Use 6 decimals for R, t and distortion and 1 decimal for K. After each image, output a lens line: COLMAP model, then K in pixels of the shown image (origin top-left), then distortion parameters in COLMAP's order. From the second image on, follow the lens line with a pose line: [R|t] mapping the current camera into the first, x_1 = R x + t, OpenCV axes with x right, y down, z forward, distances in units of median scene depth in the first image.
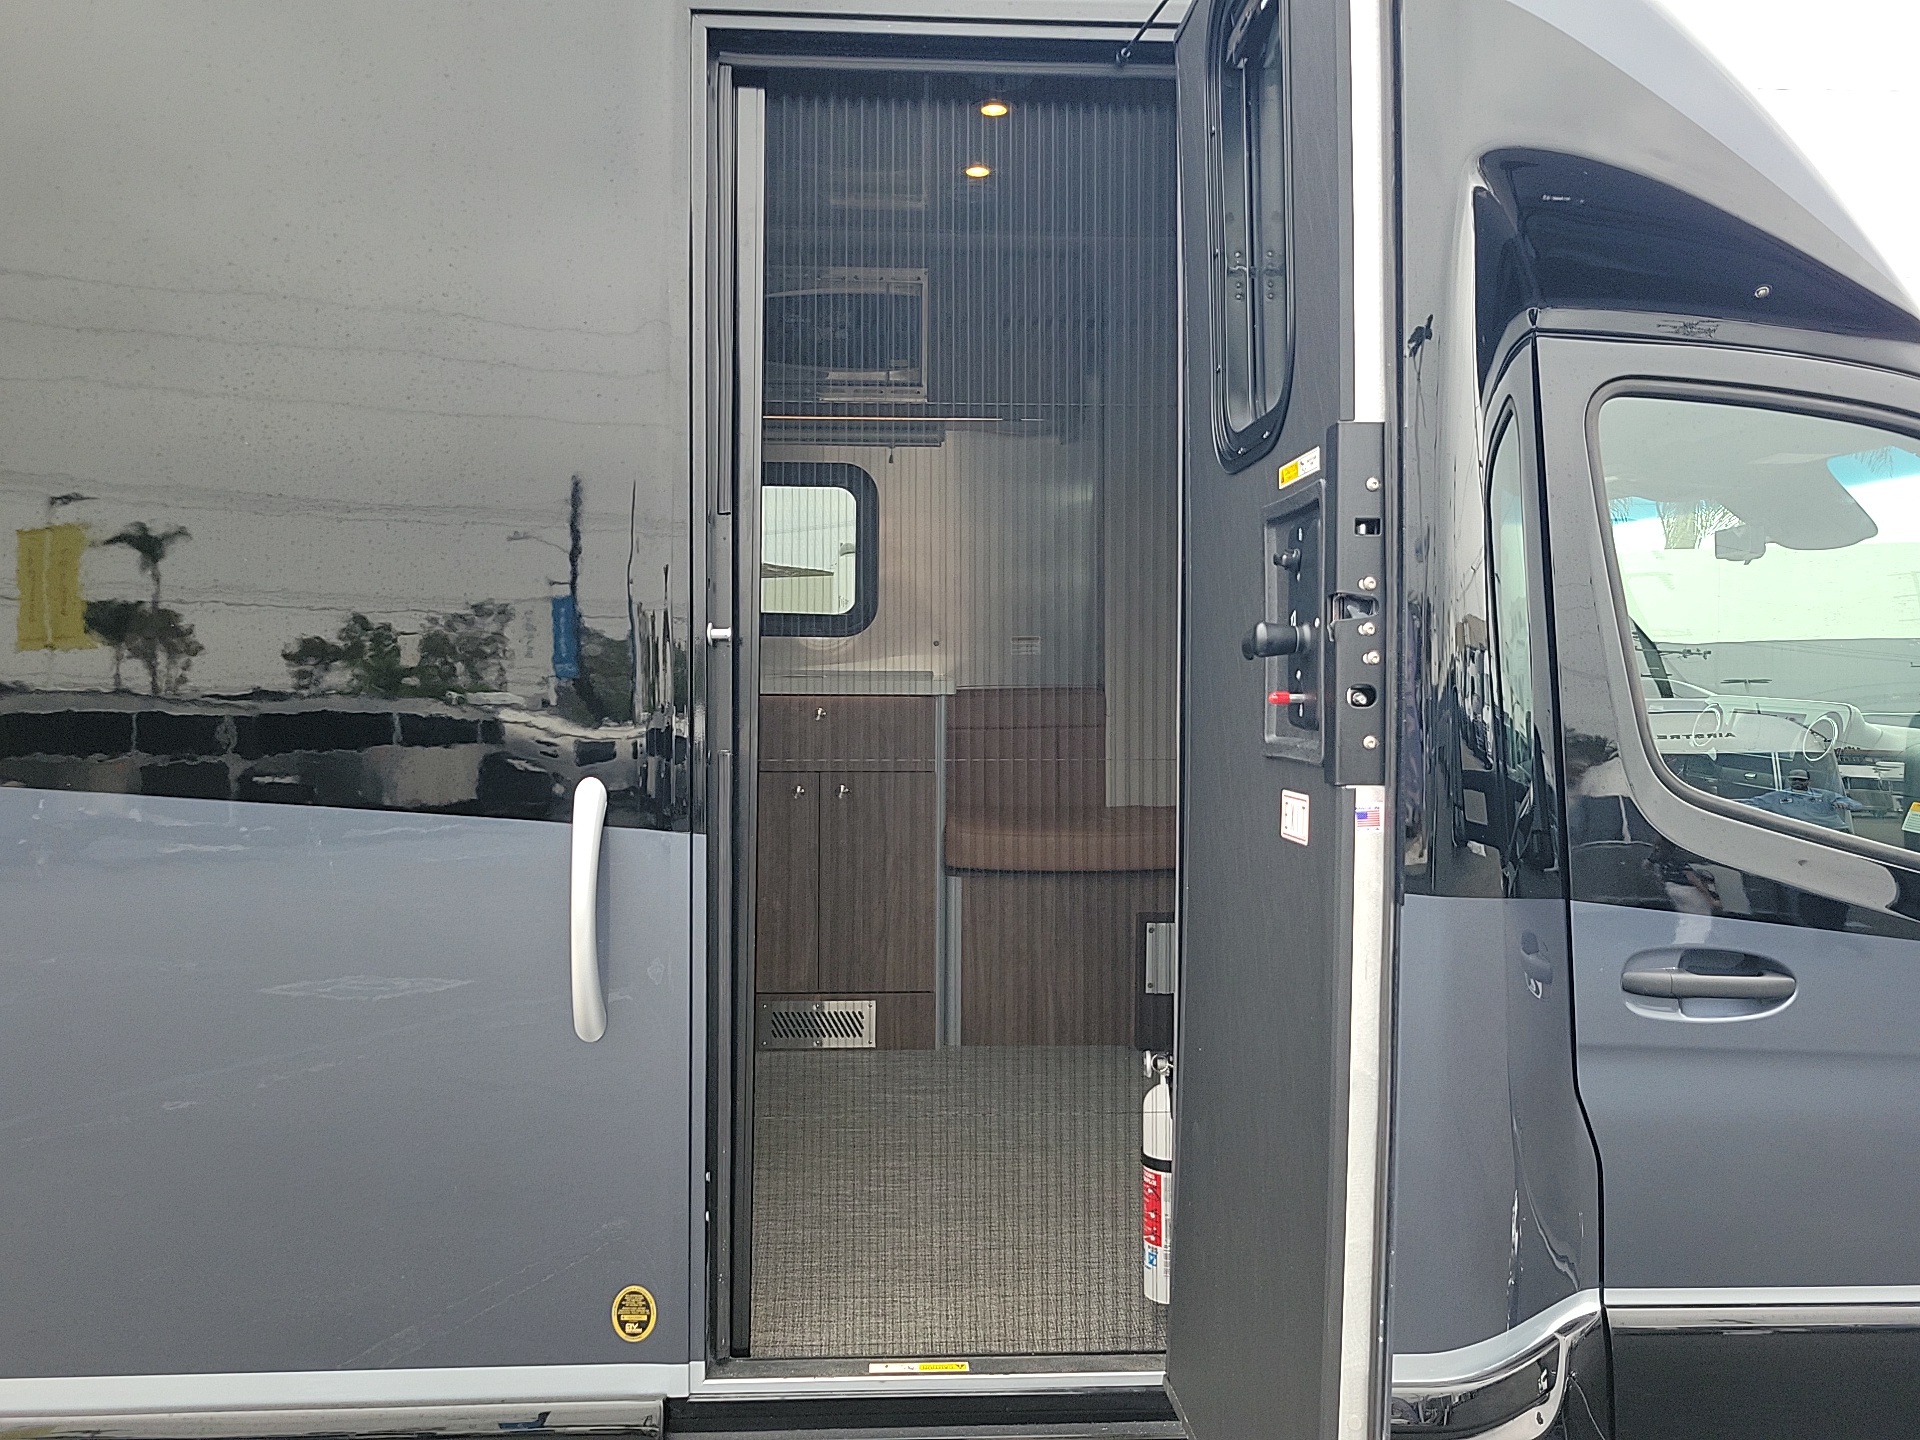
lens RADIAL K [[1459.4, 0, 961.1], [0, 1459.4, 731.2], [0, 0, 1]] dist [0.042282, -0.010823]
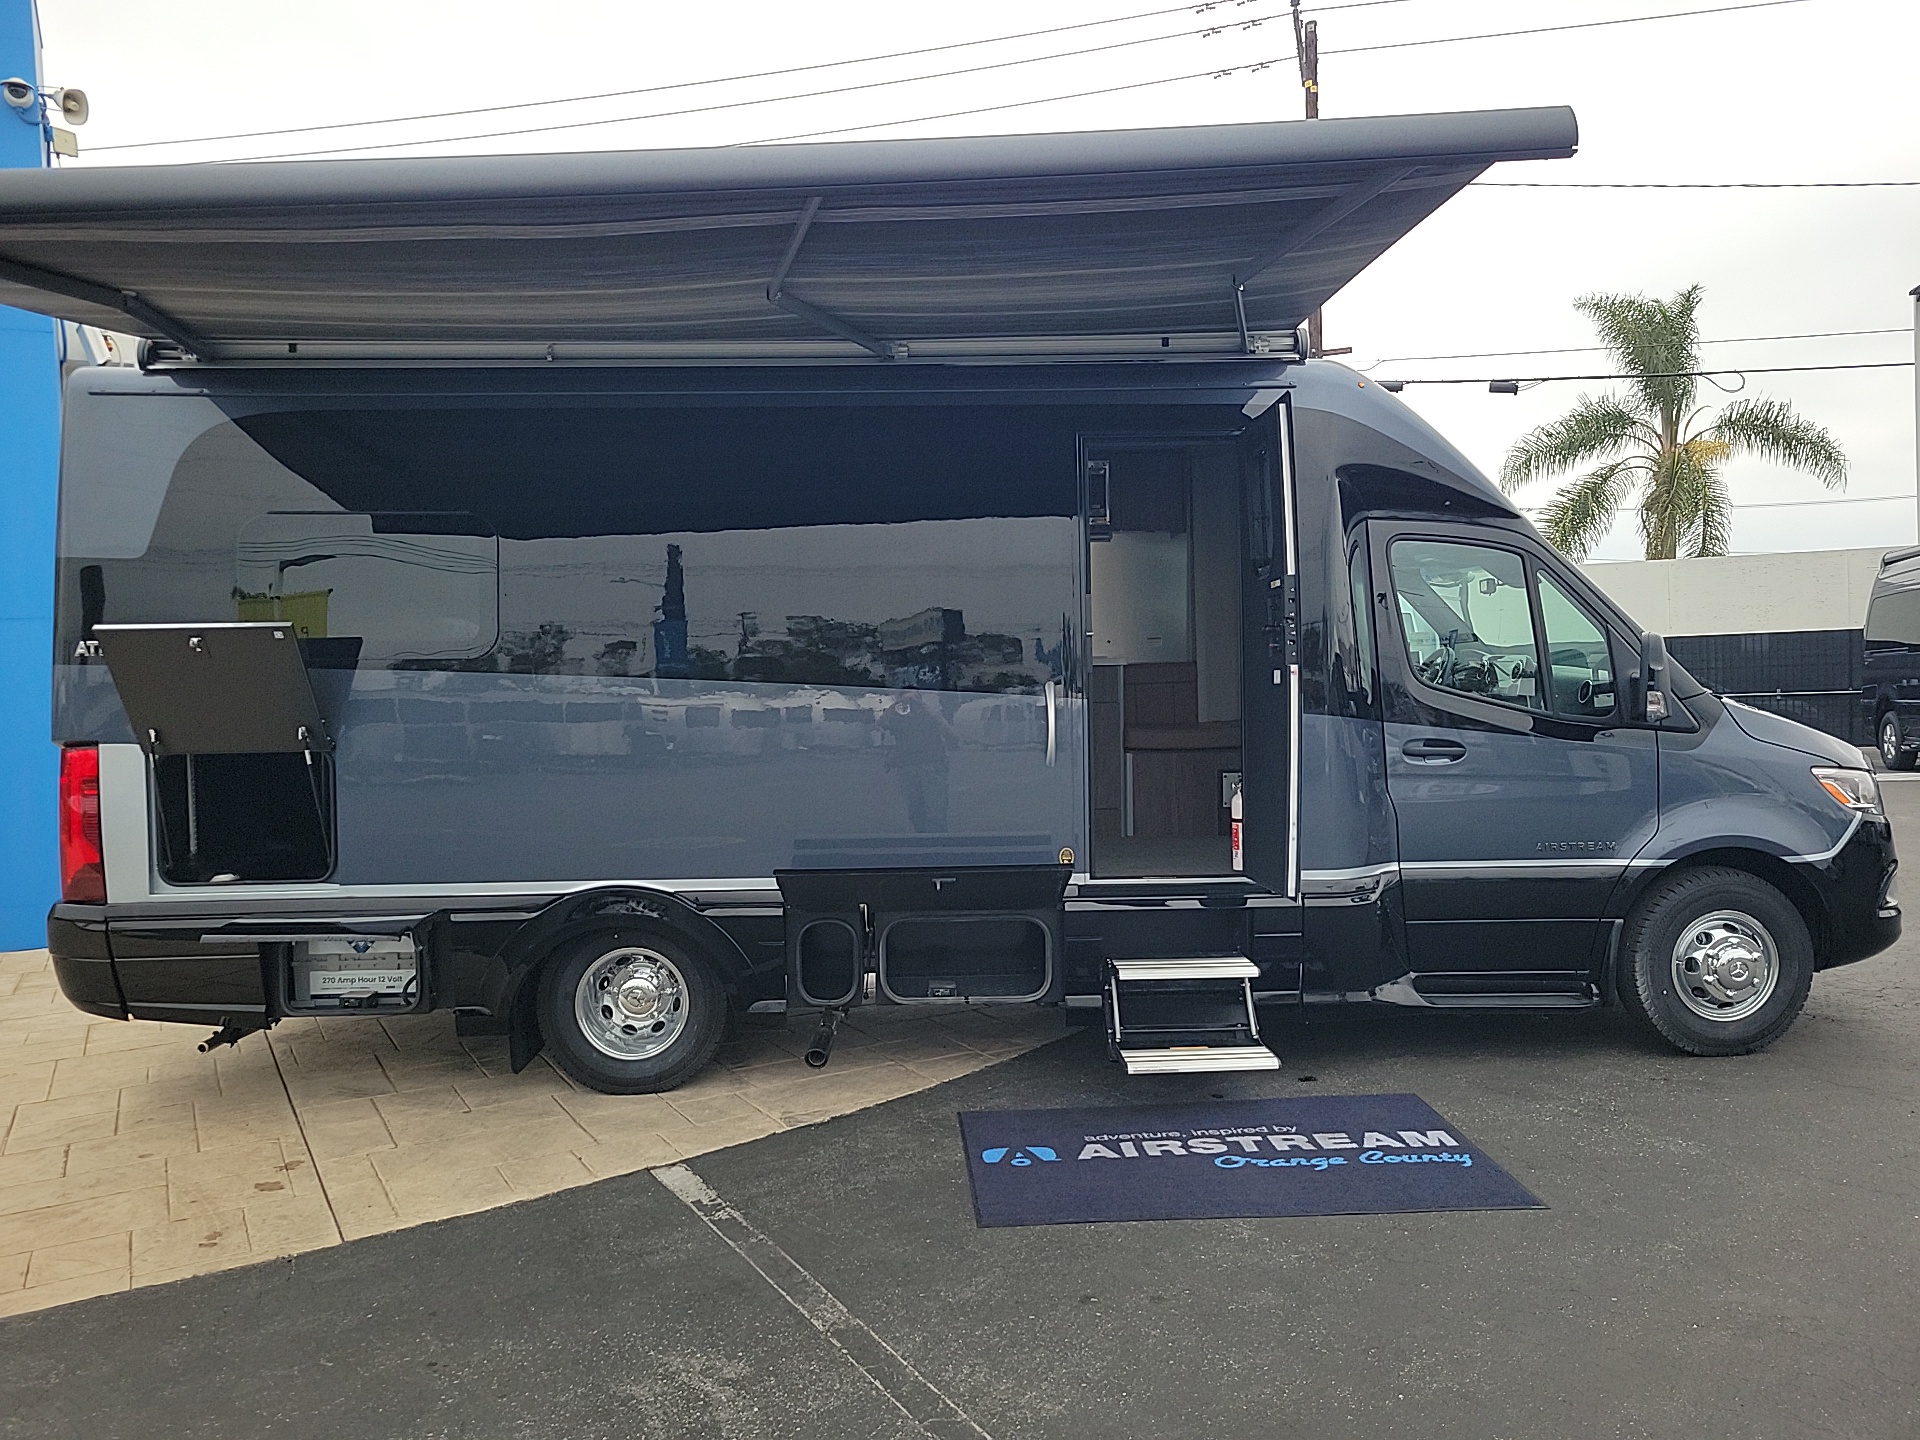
lens RADIAL K [[1459.4, 0, 959.0], [0, 1459.4, 730.0], [0, 0, 1]] dist [0.042282, -0.010823]
pose [[0.999398, -0.024118, -0.024948, -0.323020], [0.023812, 0.999639, -0.012477, 0.146055], [0.025240, 0.011875, 0.999611, -1.804093]]
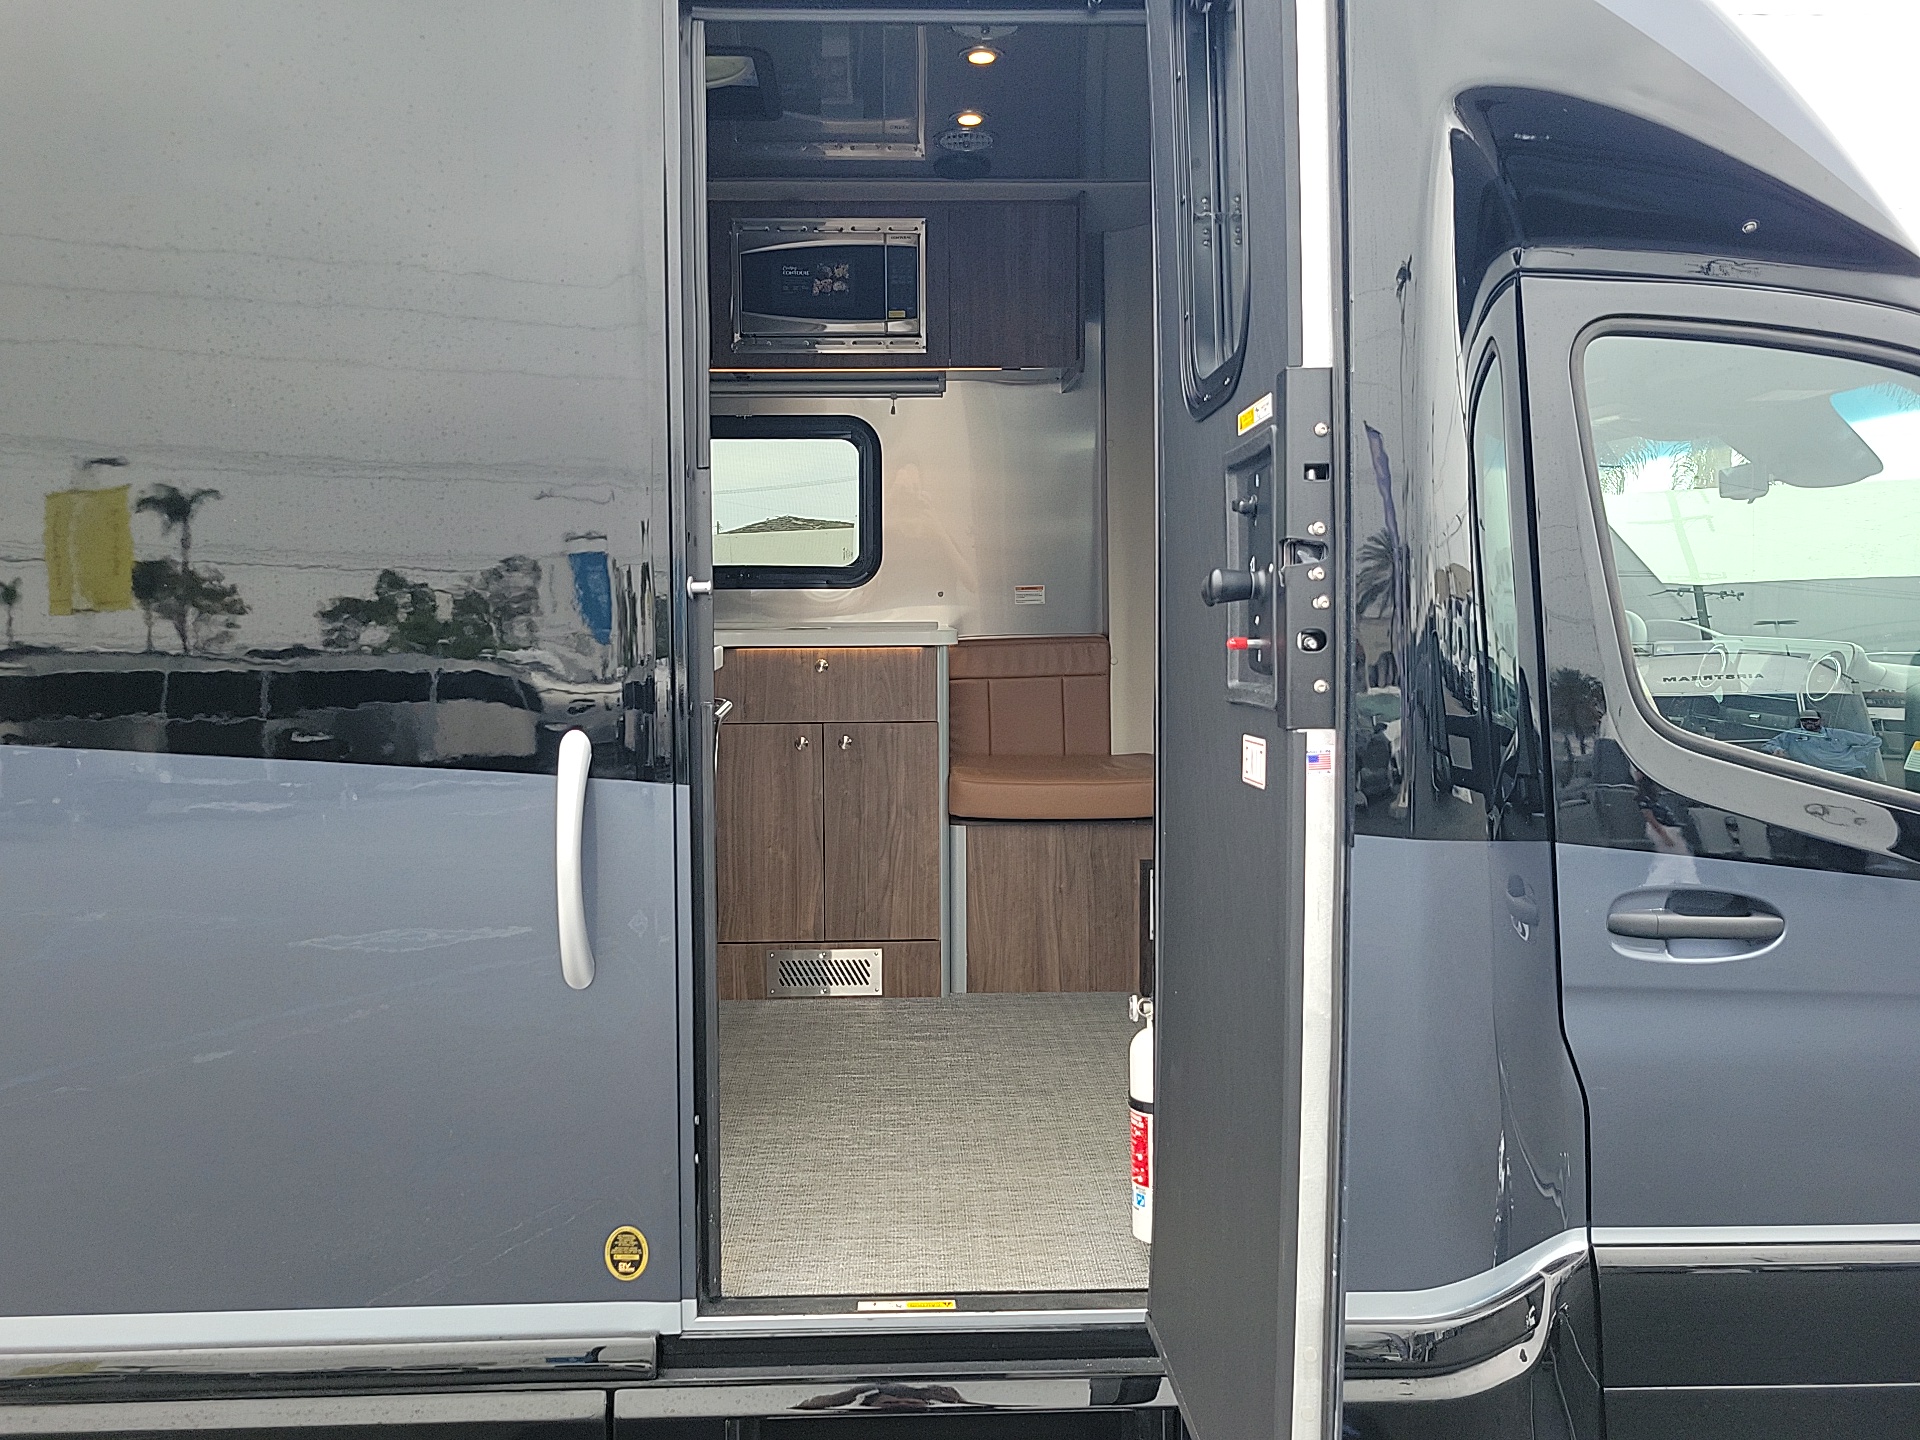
lens RADIAL K [[1459.4, 0, 956.5], [0, 1459.4, 709.0], [0, 0, 1]] dist [0.042282, -0.010823]
pose [[0.999654, -0.010725, -0.024013, 0.031577], [0.011166, 0.999770, 0.018299, 0.001117], [0.023811, -0.018561, 0.999544, -0.008398]]
